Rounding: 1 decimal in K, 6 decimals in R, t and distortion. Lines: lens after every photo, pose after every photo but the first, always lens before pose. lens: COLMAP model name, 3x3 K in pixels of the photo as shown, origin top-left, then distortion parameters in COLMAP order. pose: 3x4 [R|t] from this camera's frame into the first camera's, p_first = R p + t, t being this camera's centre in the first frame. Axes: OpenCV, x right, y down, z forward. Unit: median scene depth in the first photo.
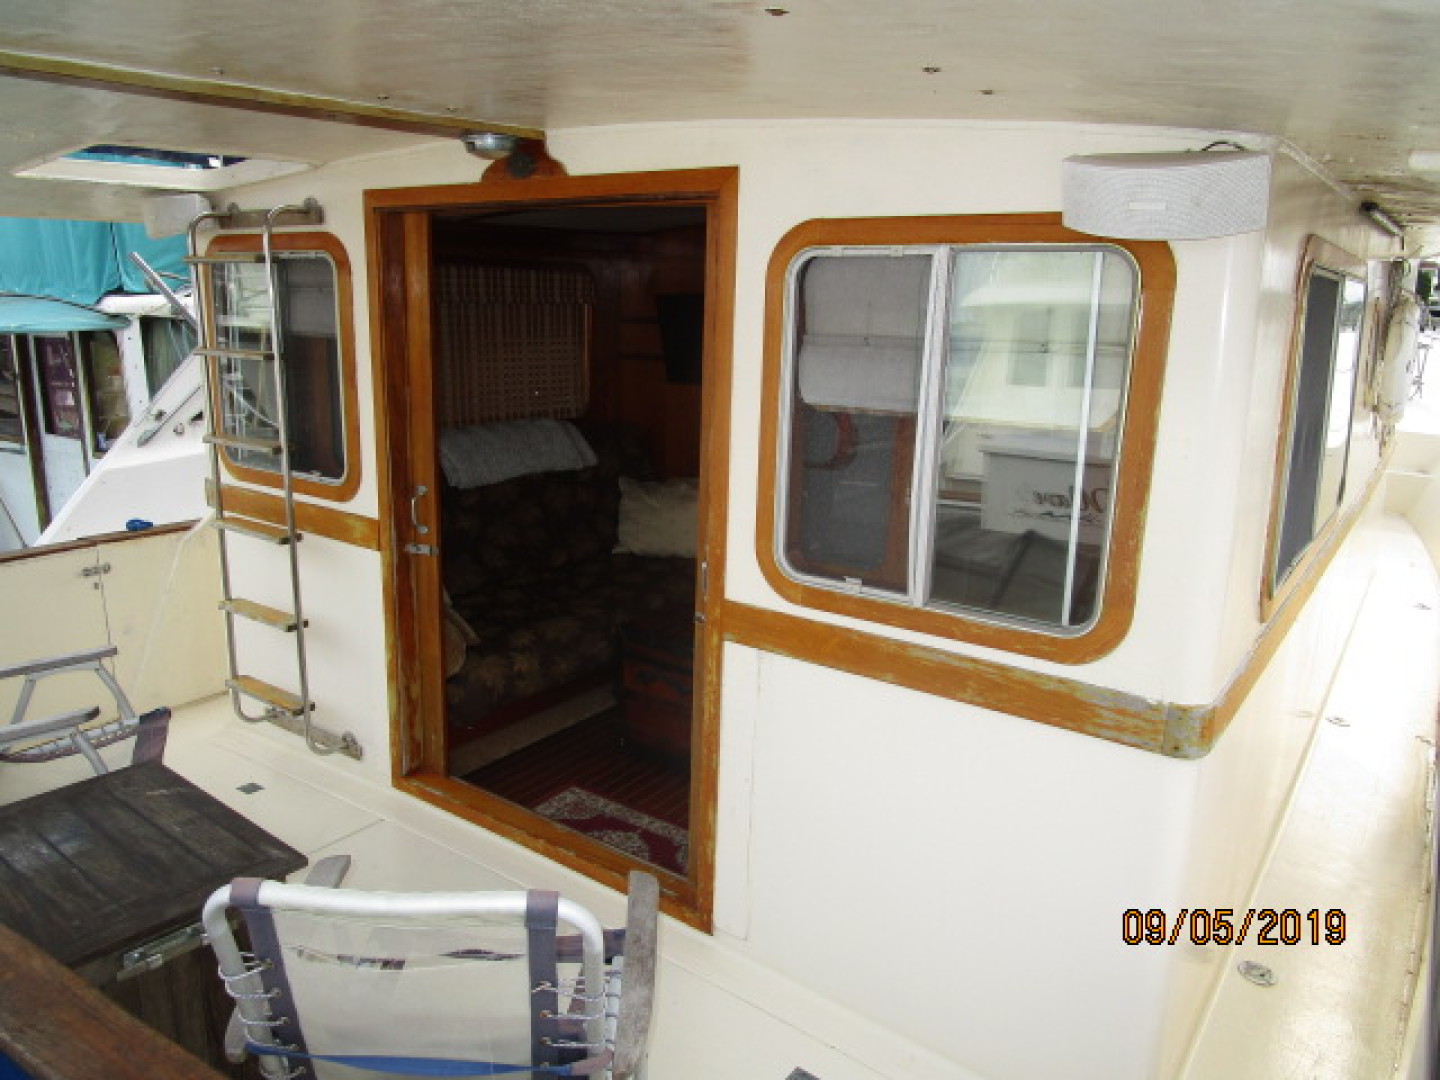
lens RADIAL K [[1025.2, 0, 711.8], [0, 1025.2, 547.8], [0, 0, 1]] dist [-0.048528, 0.034403]
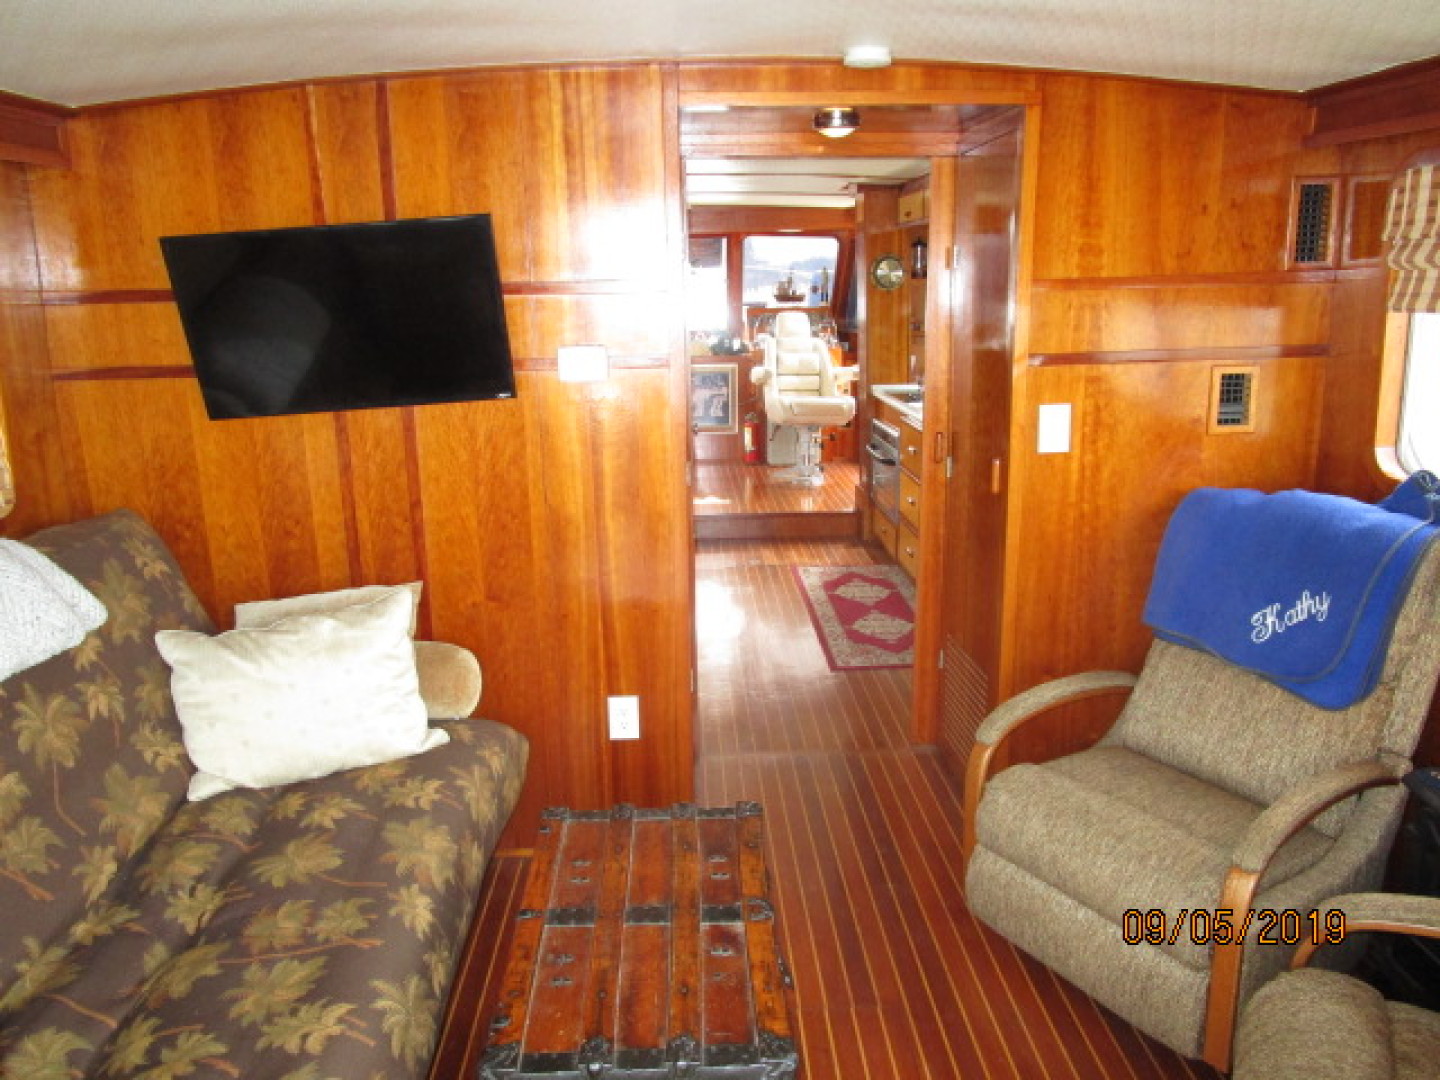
lens RADIAL K [[1025.2, 0, 711.8], [0, 1025.2, 547.8], [0, 0, 1]] dist [-0.048528, 0.034403]
pose [[0.780447, -0.198667, 0.592819, -0.202883], [0.189541, 0.978733, 0.078465, -0.122567], [-0.595800, 0.051125, 0.801504, 0.615139]]
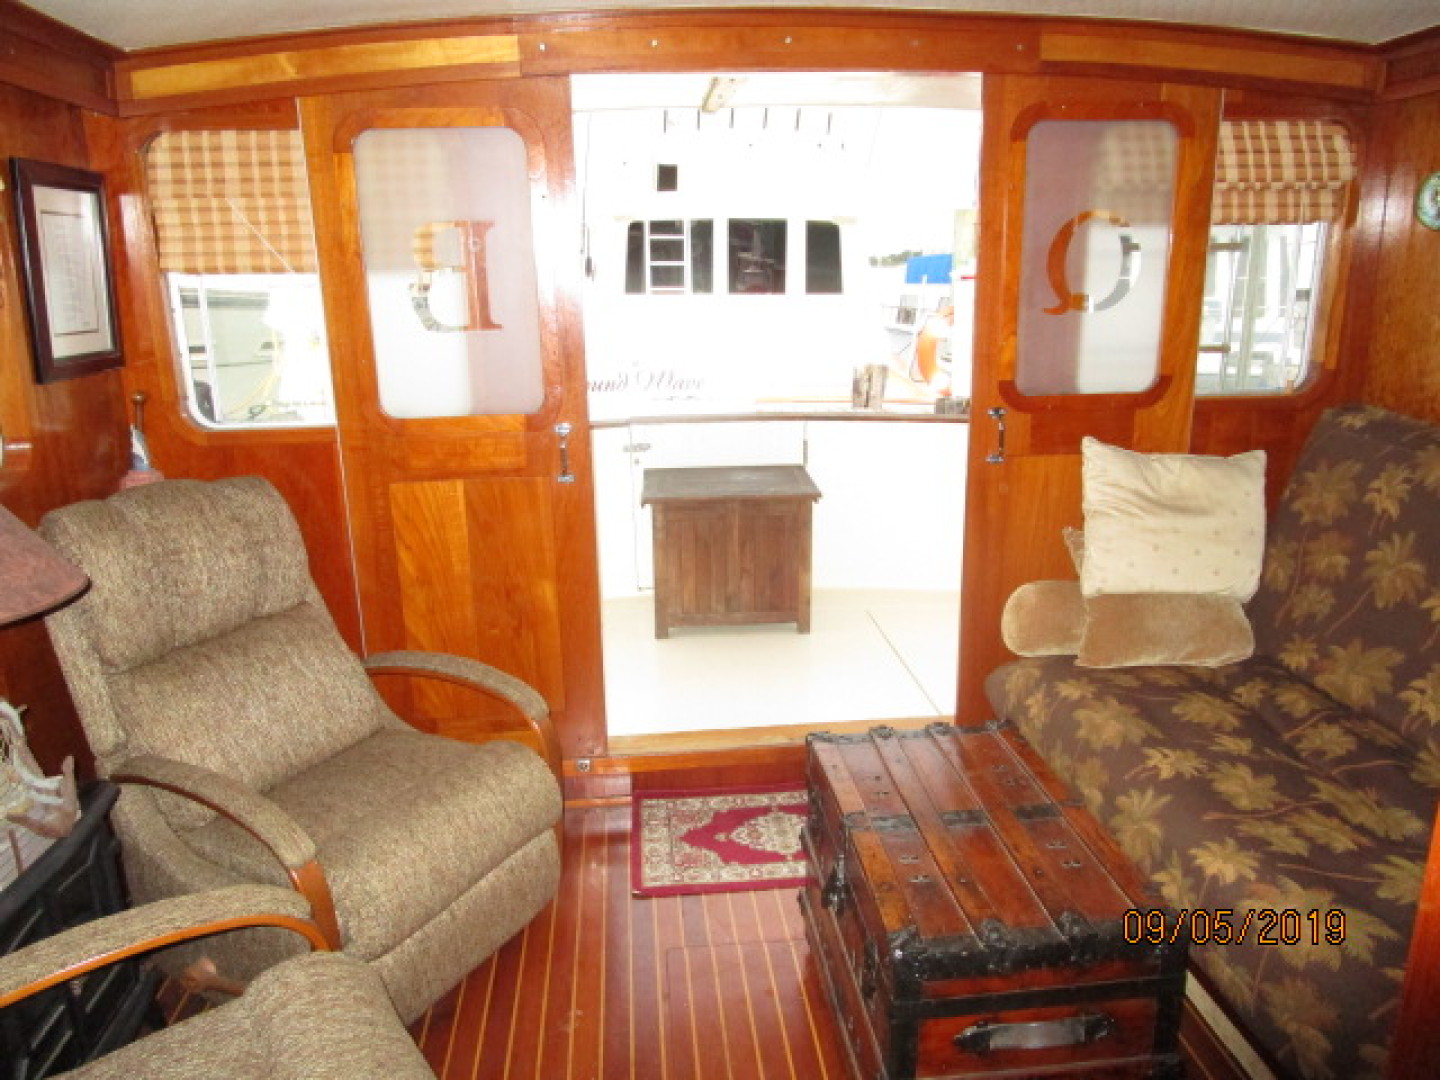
lens RADIAL K [[1025.2, 0, 711.8], [0, 1025.2, 547.8], [0, 0, 1]] dist [-0.048528, 0.034403]
pose [[-0.743872, 0.172943, -0.645558, 0.379395], [-0.163622, 0.889415, 0.426813, -0.224547], [0.647983, 0.423121, -0.633313, 1.175276]]
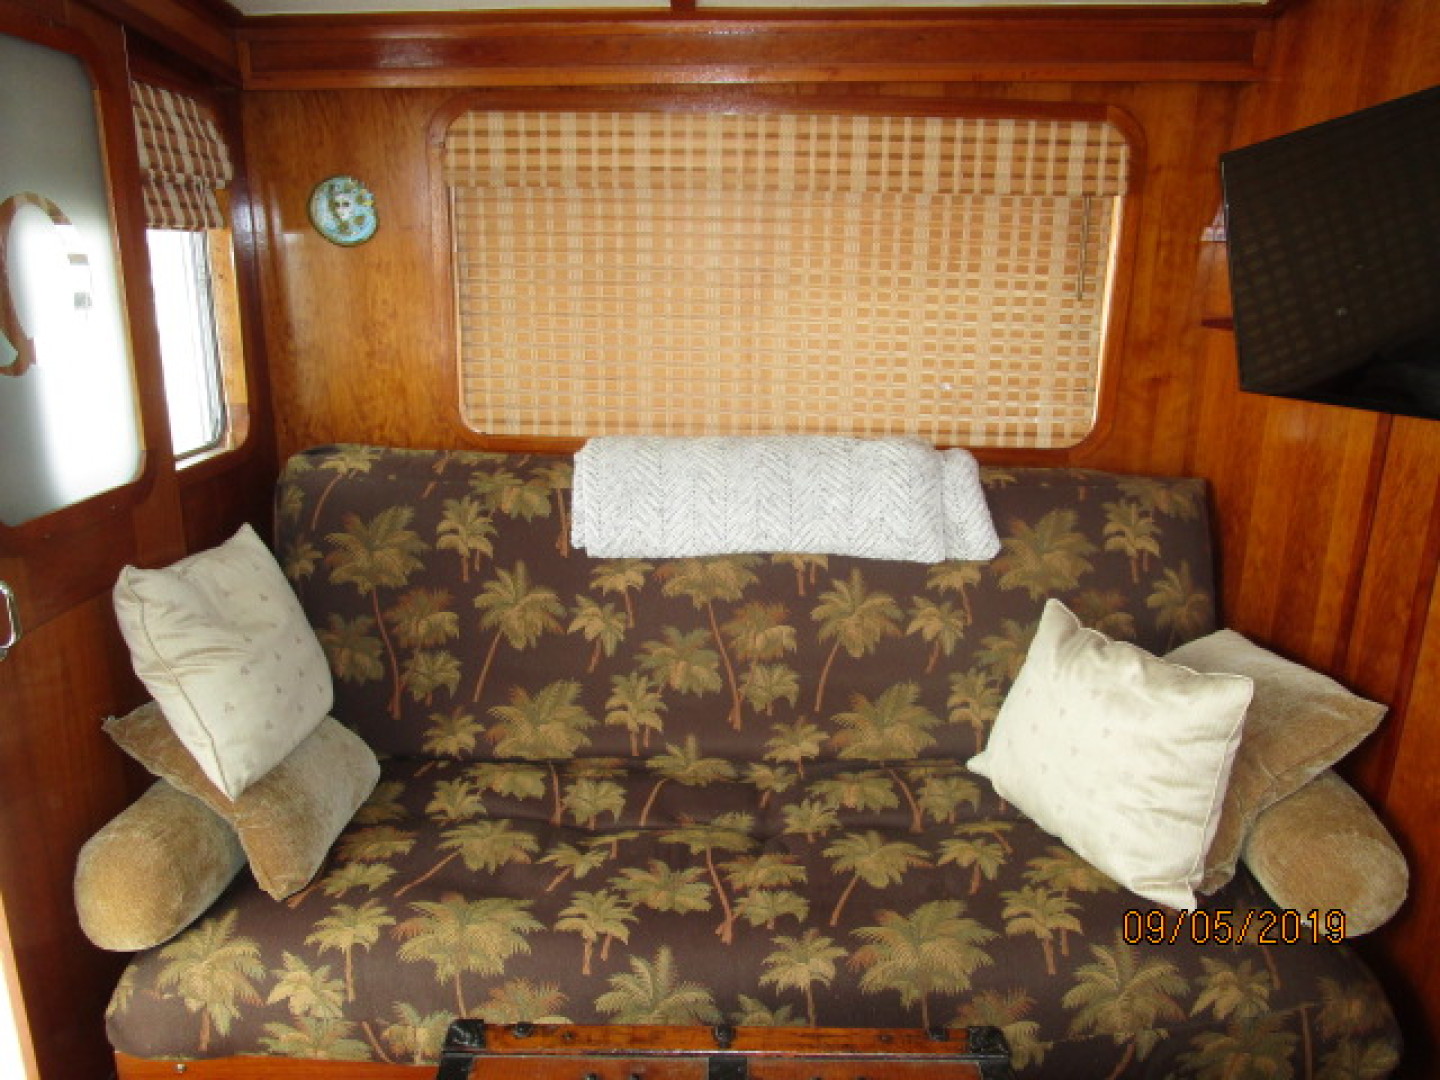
lens RADIAL K [[1025.2, 0, 711.8], [0, 1025.2, 547.8], [0, 0, 1]] dist [-0.048528, 0.034403]
pose [[0.583233, 0.201515, -0.786913, 0.201743], [-0.192266, 0.975459, 0.107298, -0.138931], [0.789223, 0.088717, 0.607664, 0.808955]]
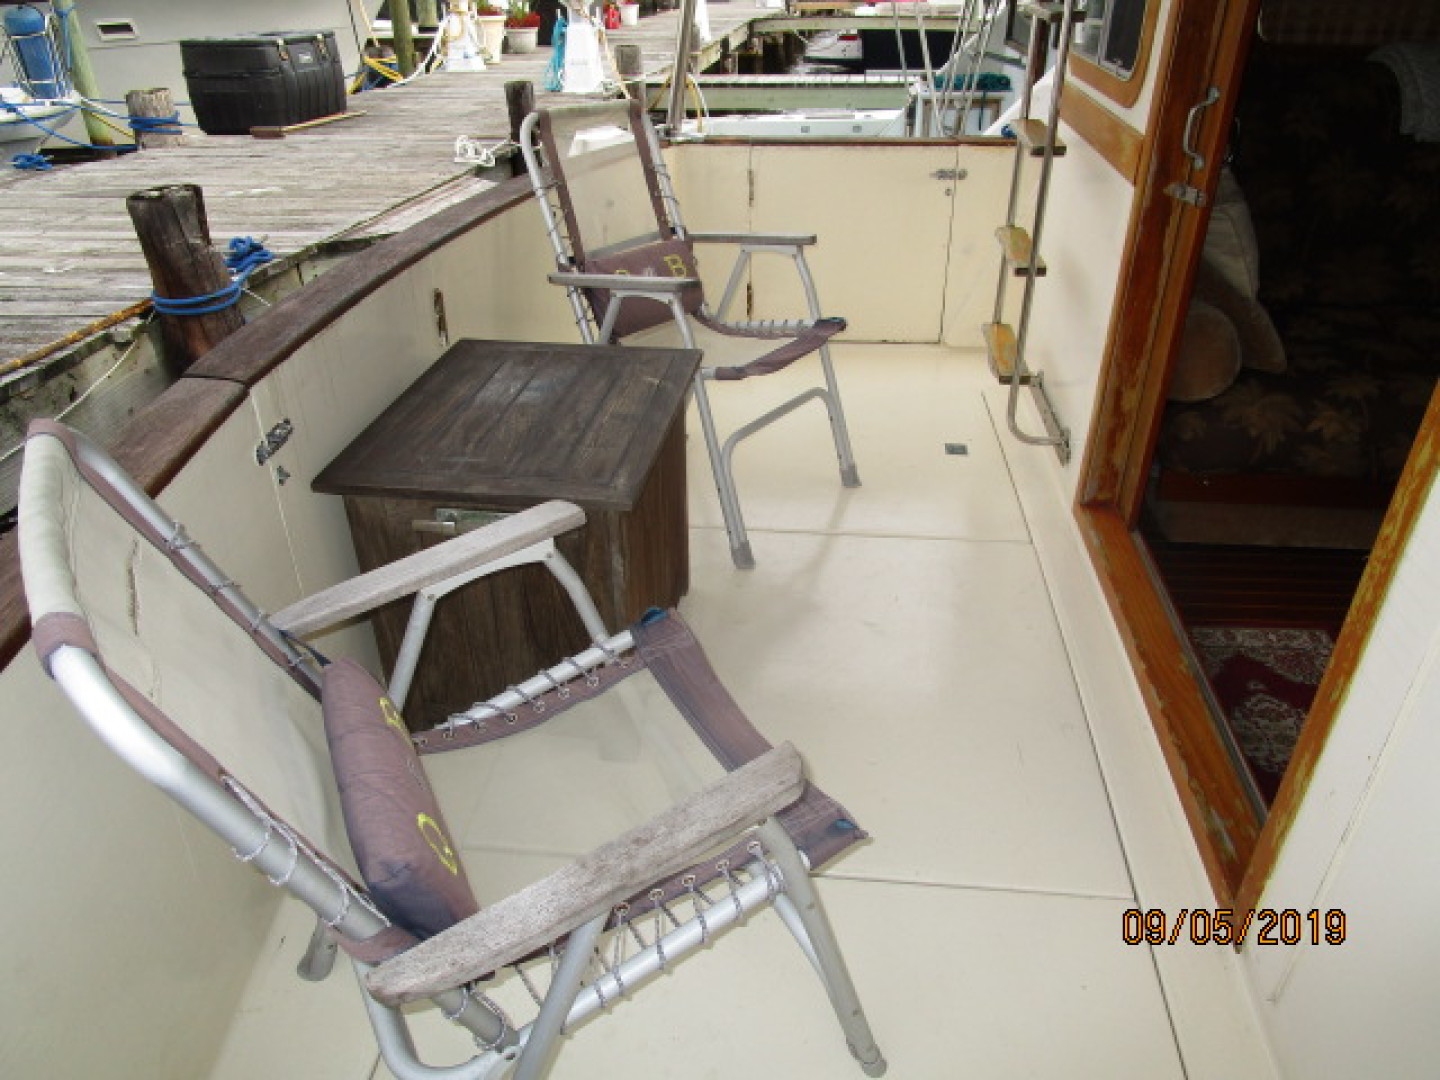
lens RADIAL K [[1025.2, 0, 711.8], [0, 1025.2, 547.8], [0, 0, 1]] dist [-0.048528, 0.034403]
pose [[0.499978, 0.429653, -0.751944, 0.122585], [-0.185996, 0.901269, 0.391304, 0.007210], [0.845829, -0.055785, 0.530529, 0.313777]]
